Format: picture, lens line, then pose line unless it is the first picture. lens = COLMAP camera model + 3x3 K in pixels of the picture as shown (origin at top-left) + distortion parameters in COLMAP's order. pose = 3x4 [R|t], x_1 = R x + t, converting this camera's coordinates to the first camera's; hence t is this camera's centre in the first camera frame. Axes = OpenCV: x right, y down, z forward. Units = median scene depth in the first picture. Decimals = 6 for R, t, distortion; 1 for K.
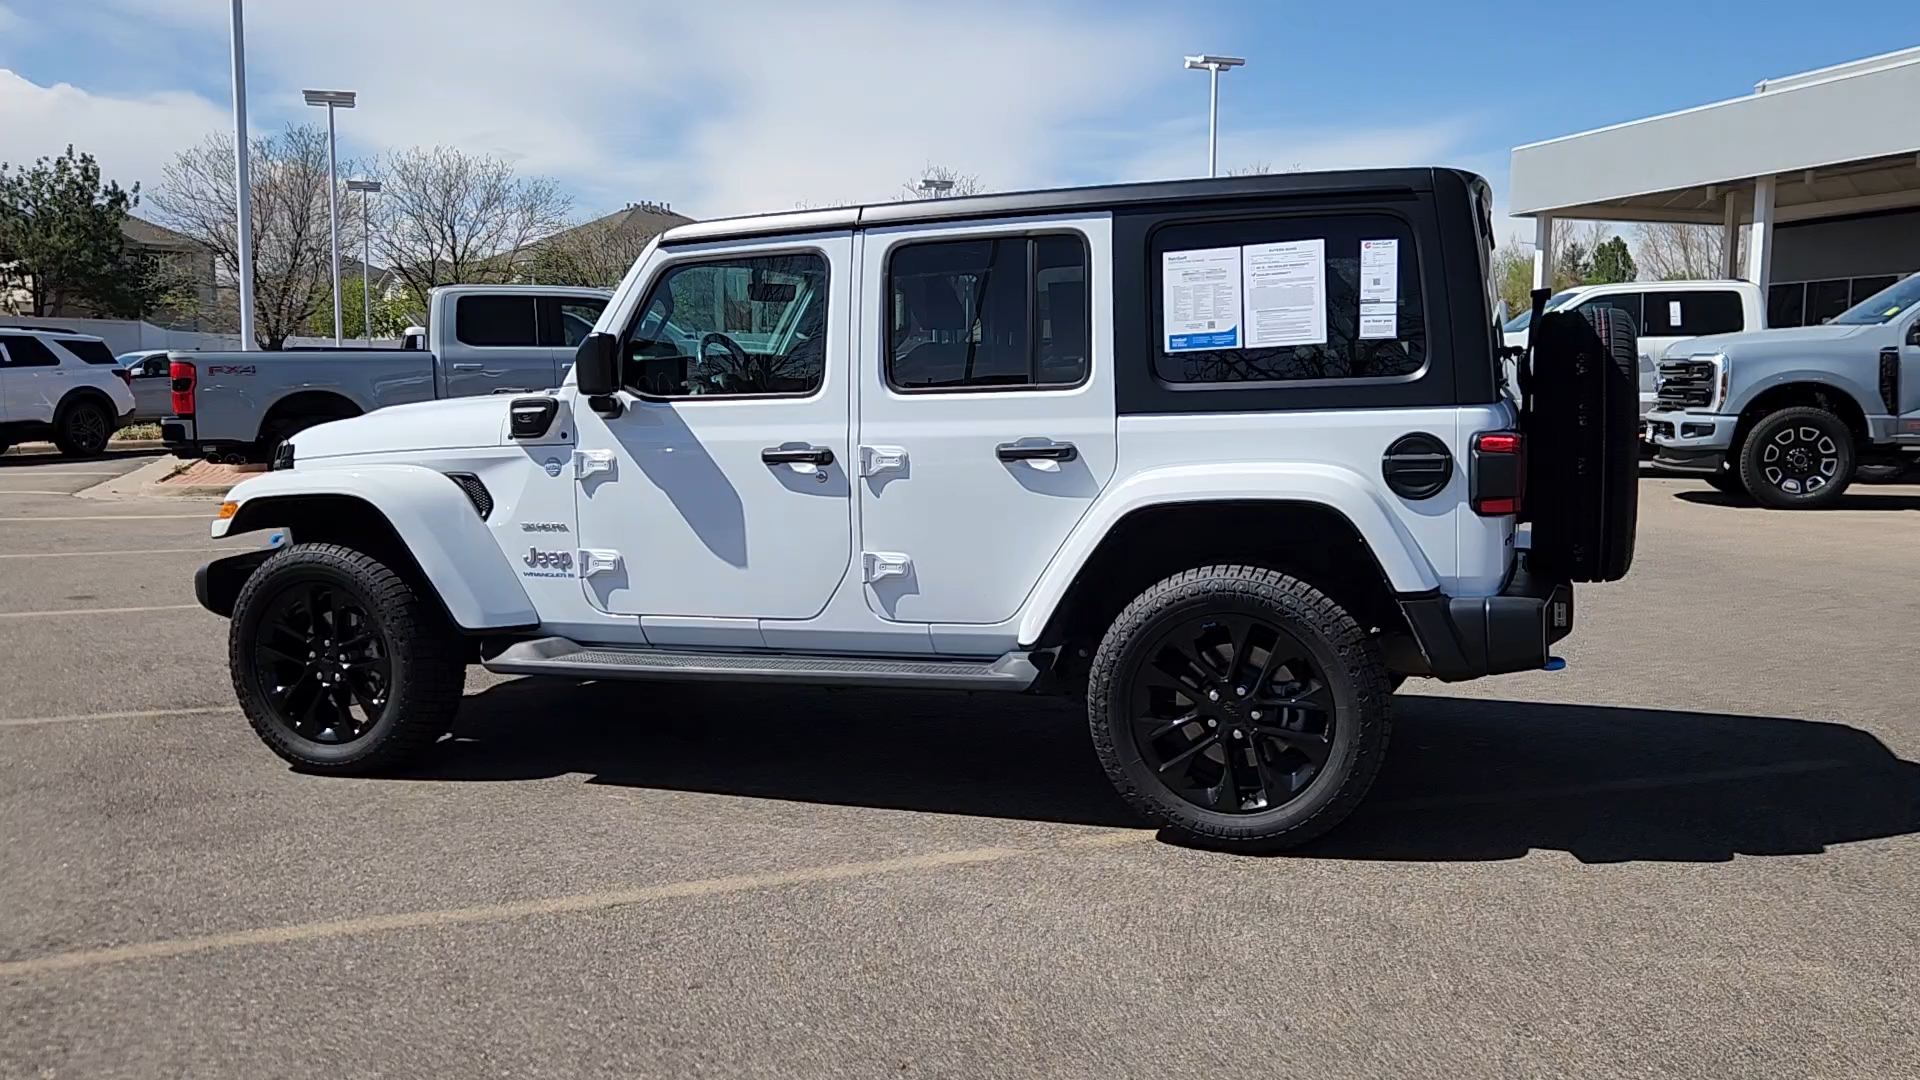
lens RADIAL K [[1628.6, 0, 949.7], [0, 1628.6, 545.3], [0, 0, 1]] dist [0.033735, -0.016493]
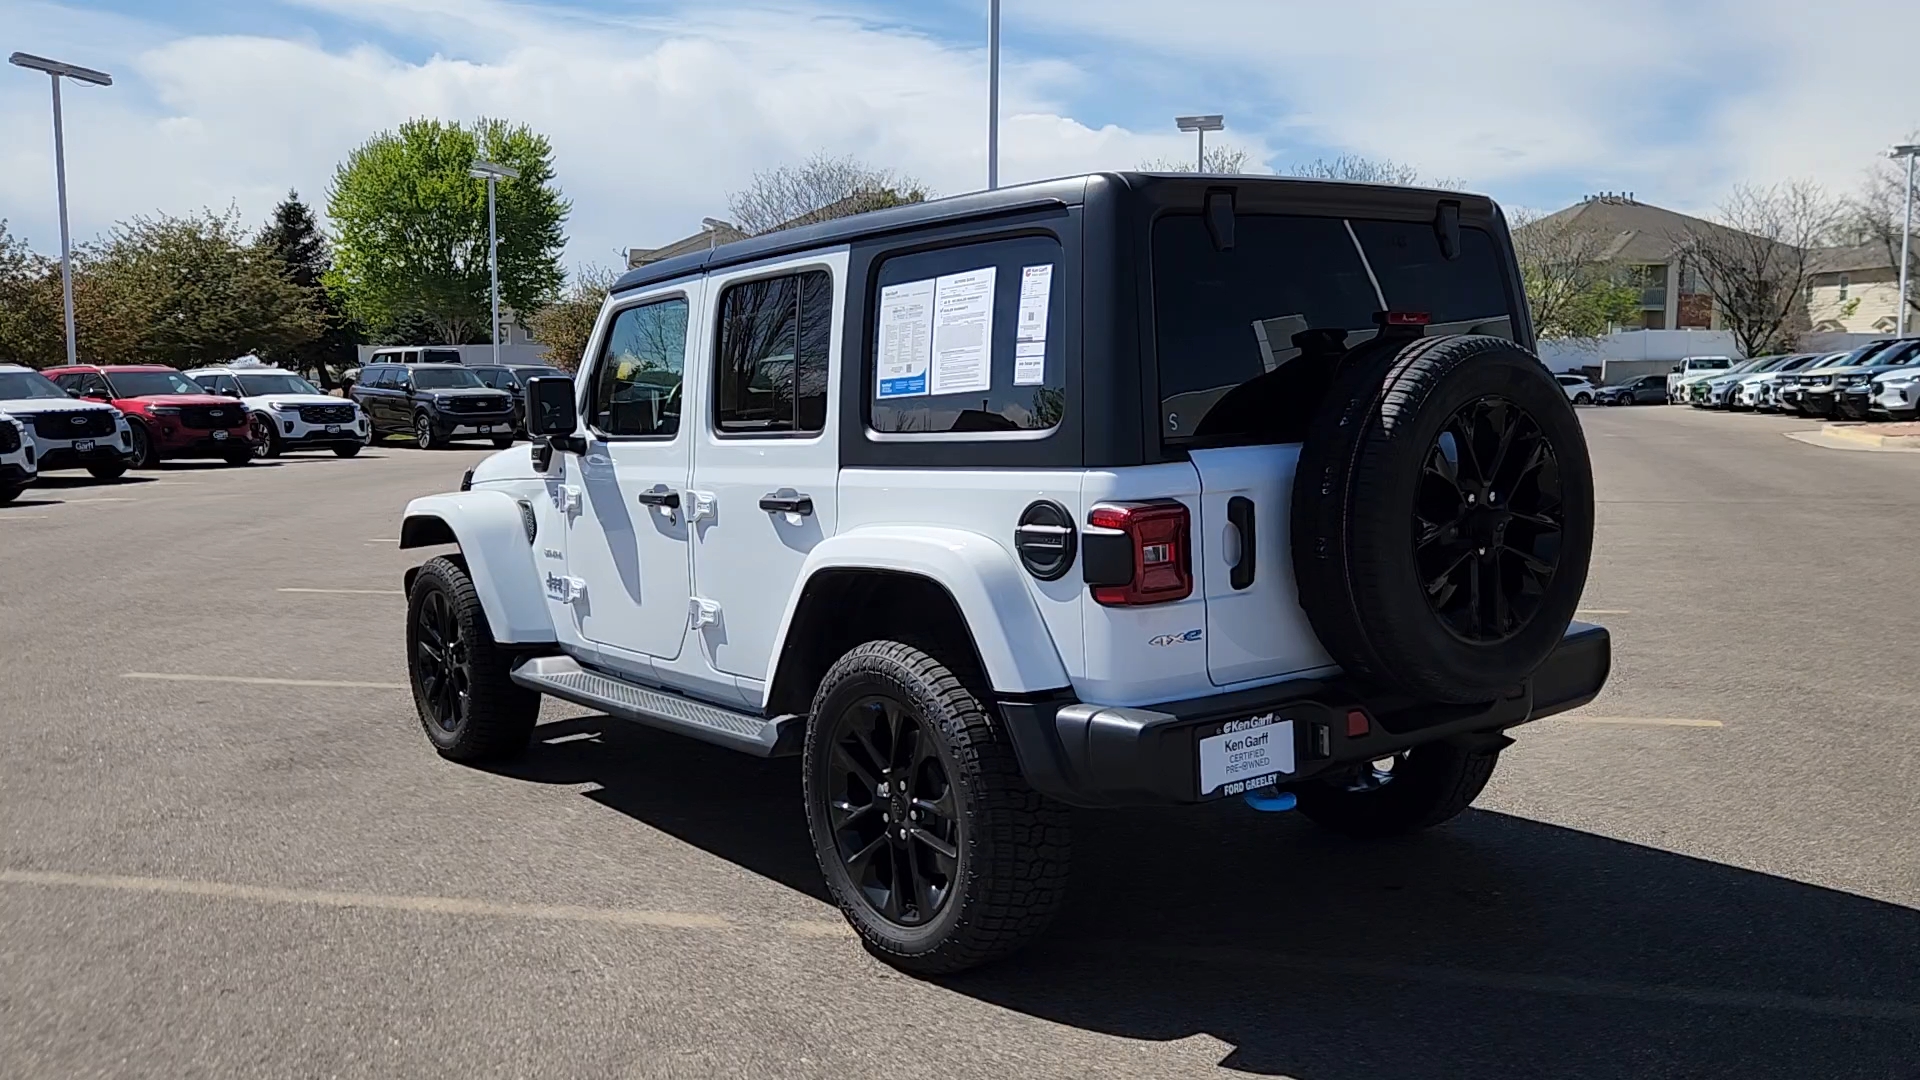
lens RADIAL K [[1628.6, 0, 949.7], [0, 1628.6, 545.3], [0, 0, 1]] dist [0.033735, -0.016493]
pose [[0.835912, 0.048269, -0.546737, 0.618928], [-0.049256, 0.998703, 0.012862, -0.048039], [0.546649, 0.016179, 0.837206, 0.255011]]
